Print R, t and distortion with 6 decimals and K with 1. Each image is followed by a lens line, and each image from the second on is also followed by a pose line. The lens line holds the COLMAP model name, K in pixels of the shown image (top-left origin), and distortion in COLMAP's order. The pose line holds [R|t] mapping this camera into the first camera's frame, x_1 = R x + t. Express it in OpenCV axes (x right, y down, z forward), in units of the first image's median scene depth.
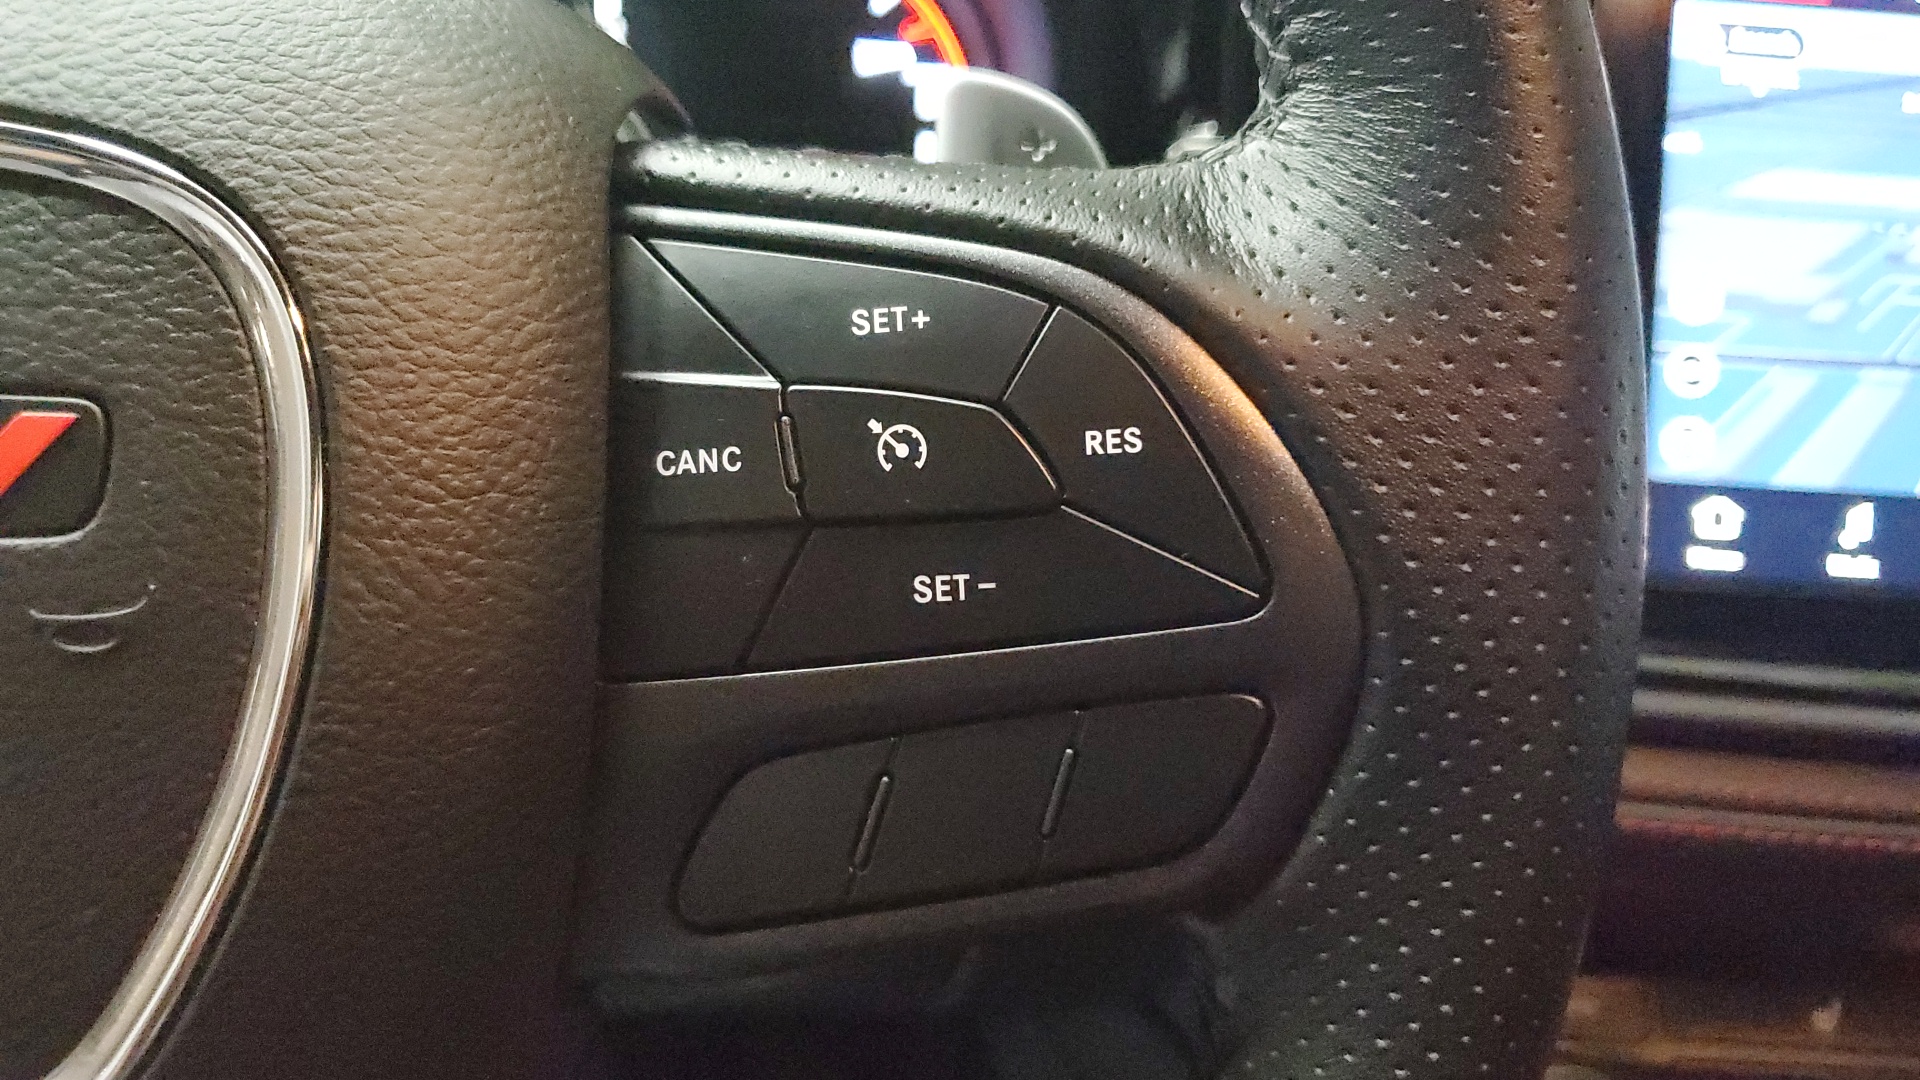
lens RADIAL K [[1502.9, 0, 963.4], [0, 1502.9, 558.8], [0, 0, 1]] dist [0.102369, -0.081945]
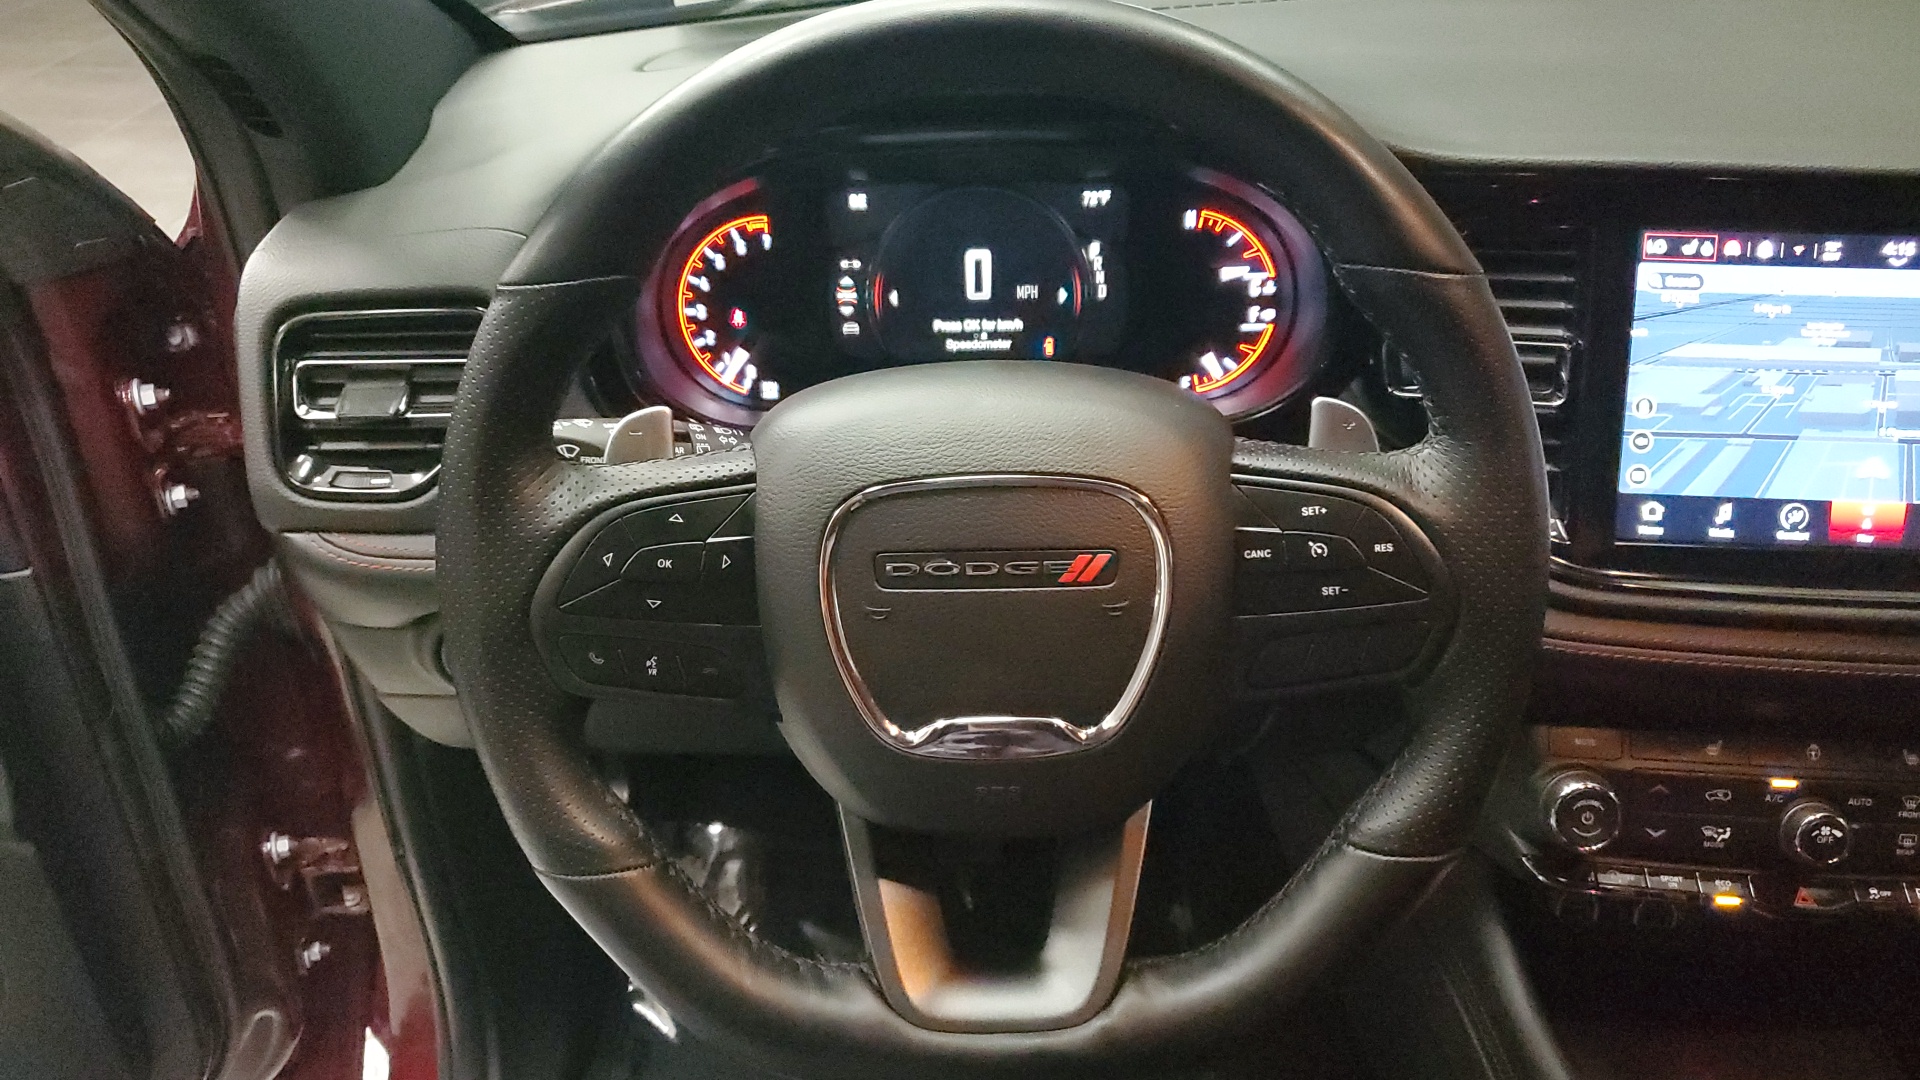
lens RADIAL K [[1502.9, 0, 969.6], [0, 1502.9, 564.5], [0, 0, 1]] dist [0.102369, -0.081945]
pose [[0.995089, -0.009242, -0.098547, -0.233854], [0.020441, 0.993357, 0.113246, -0.211565], [0.096846, -0.114704, 0.988668, -1.172601]]
